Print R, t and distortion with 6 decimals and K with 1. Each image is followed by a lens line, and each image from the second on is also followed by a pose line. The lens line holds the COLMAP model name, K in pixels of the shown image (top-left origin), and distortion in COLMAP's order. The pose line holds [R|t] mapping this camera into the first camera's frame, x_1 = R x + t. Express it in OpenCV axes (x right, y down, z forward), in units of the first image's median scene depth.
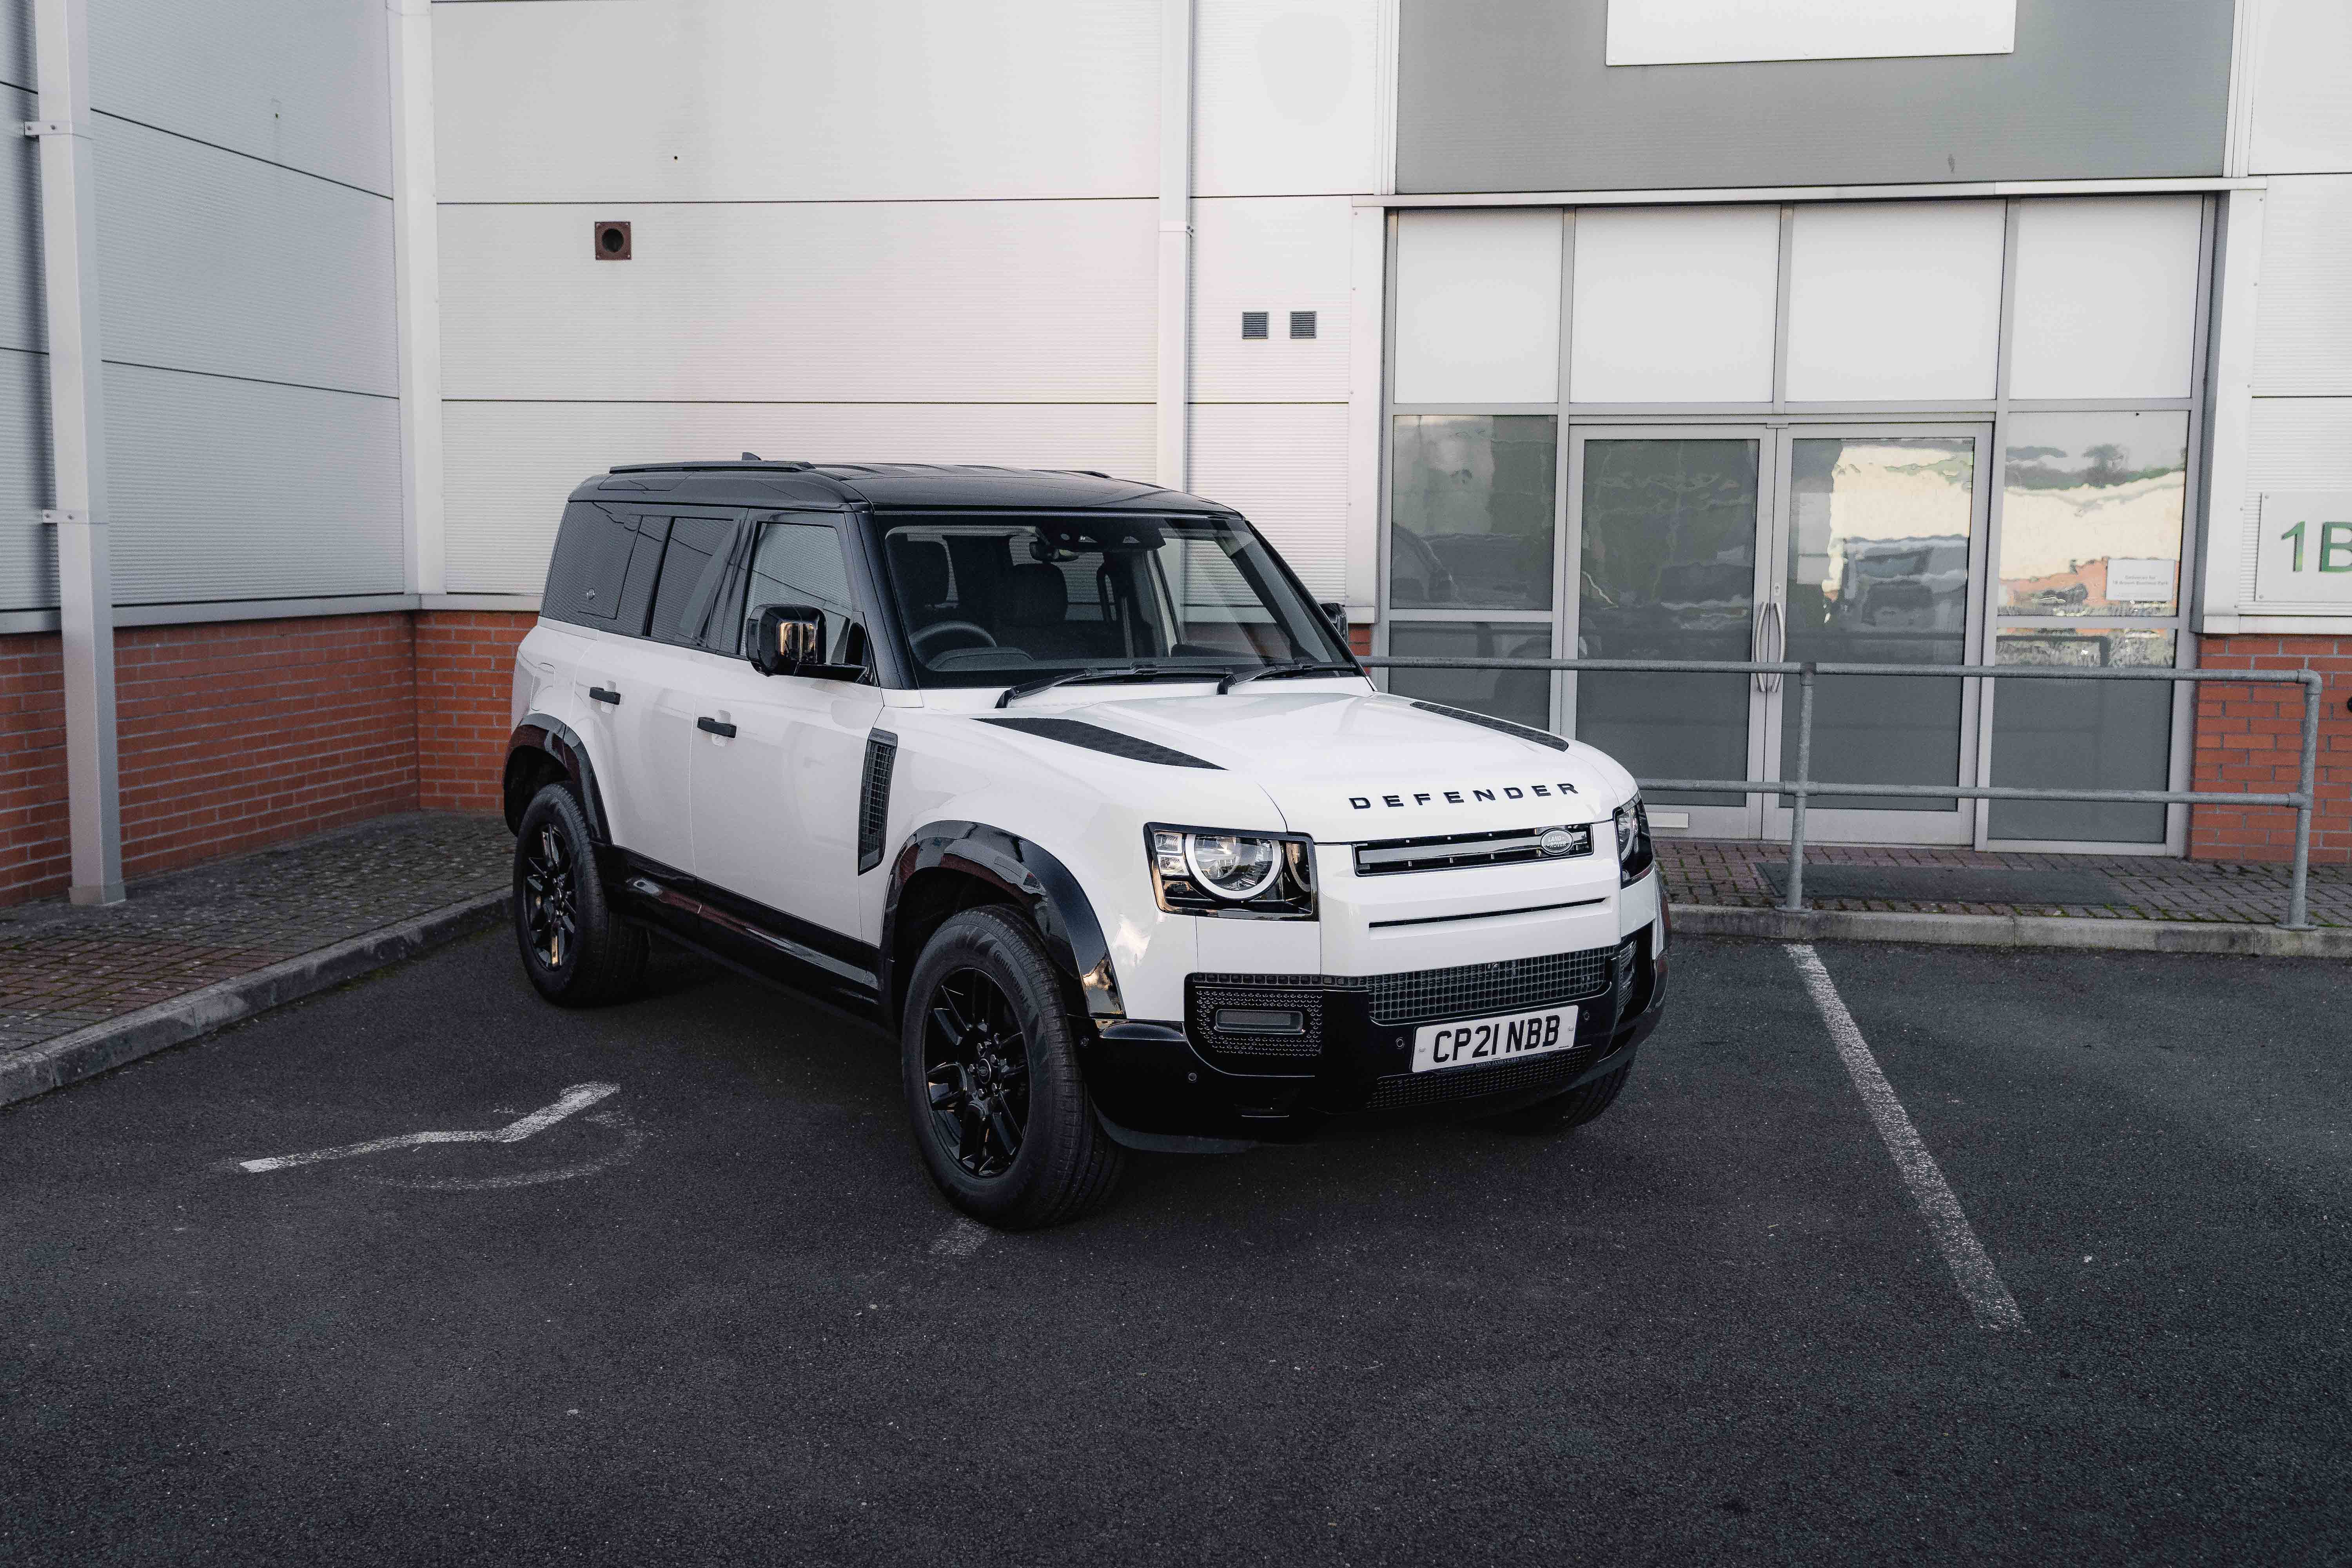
lens RADIAL K [[2273.2, 0, 1178.0], [0, 2273.2, 775.8], [0, 0, 1]] dist [0.085796, -0.069302]
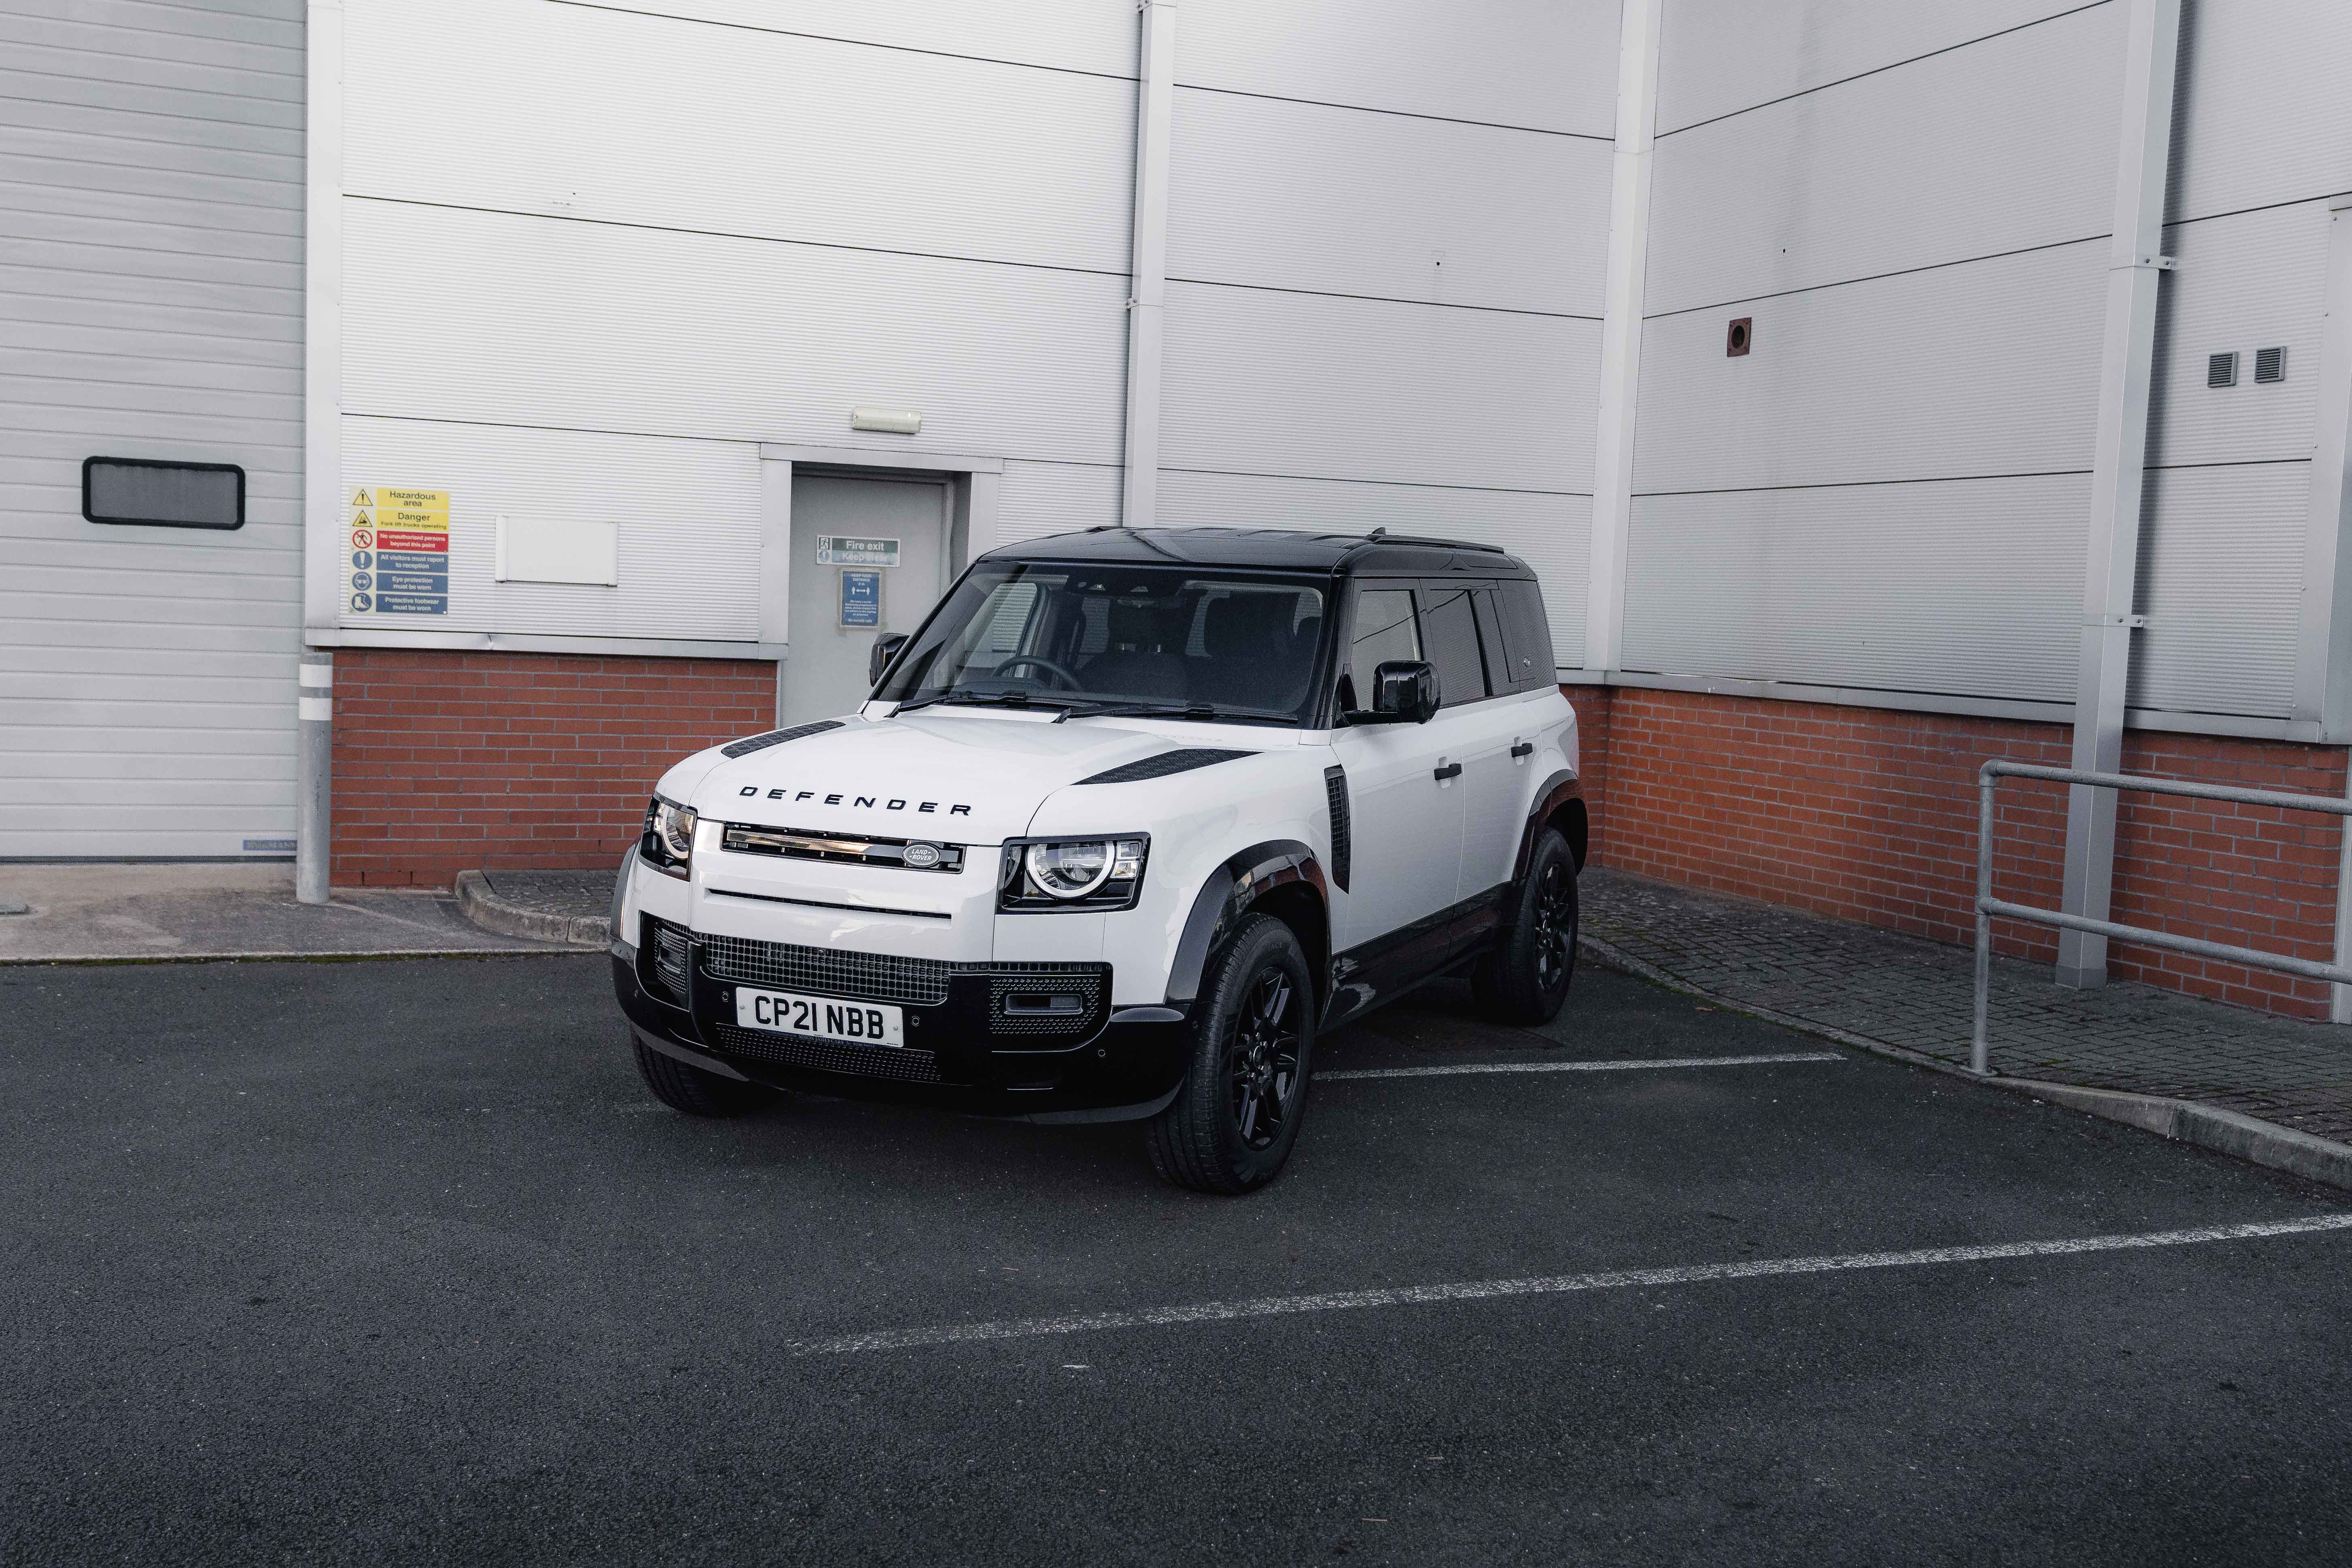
lens RADIAL K [[2345.3, 0, 1174.6], [0, 2345.3, 790.6], [0, 0, 1]] dist [0.065562, -0.038924]
pose [[0.521818, 0.080381, -0.849261, 1.070992], [-0.124185, 0.992103, 0.017597, -0.032460], [0.843969, 0.096283, 0.527680, 0.474213]]
